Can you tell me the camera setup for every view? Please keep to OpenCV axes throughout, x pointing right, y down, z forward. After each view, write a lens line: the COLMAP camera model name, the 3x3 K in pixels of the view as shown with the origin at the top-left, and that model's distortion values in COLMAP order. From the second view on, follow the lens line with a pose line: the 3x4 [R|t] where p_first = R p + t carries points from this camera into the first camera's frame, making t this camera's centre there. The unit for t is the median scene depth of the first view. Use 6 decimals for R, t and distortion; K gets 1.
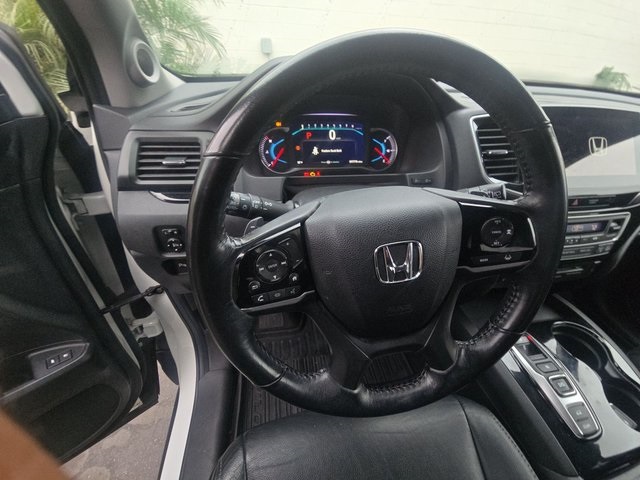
lens RADIAL K [[258.5, 0, 320.0], [0, 258.5, 240.0], [0, 0, 1]] dist [-0.000435, -0.000052]
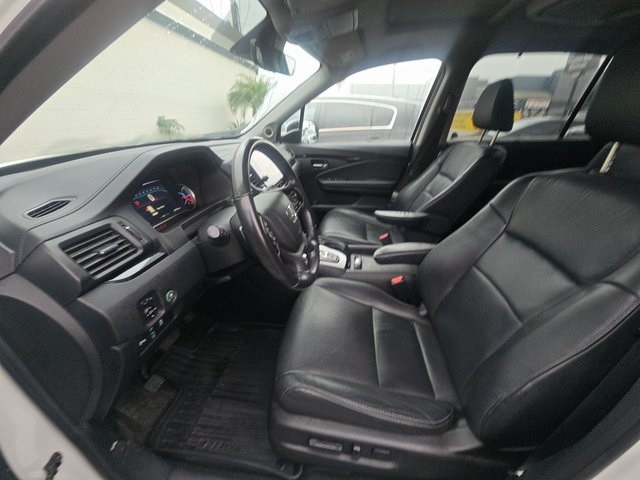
lens RADIAL K [[258.5, 0, 320.0], [0, 258.5, 240.0], [0, 0, 1]] dist [-0.000435, -0.000052]
pose [[0.310944, -0.442154, 0.841317, -1.168445], [0.569455, 0.795389, 0.207550, -0.047939], [-0.760943, 0.414555, 0.499108, -0.235829]]
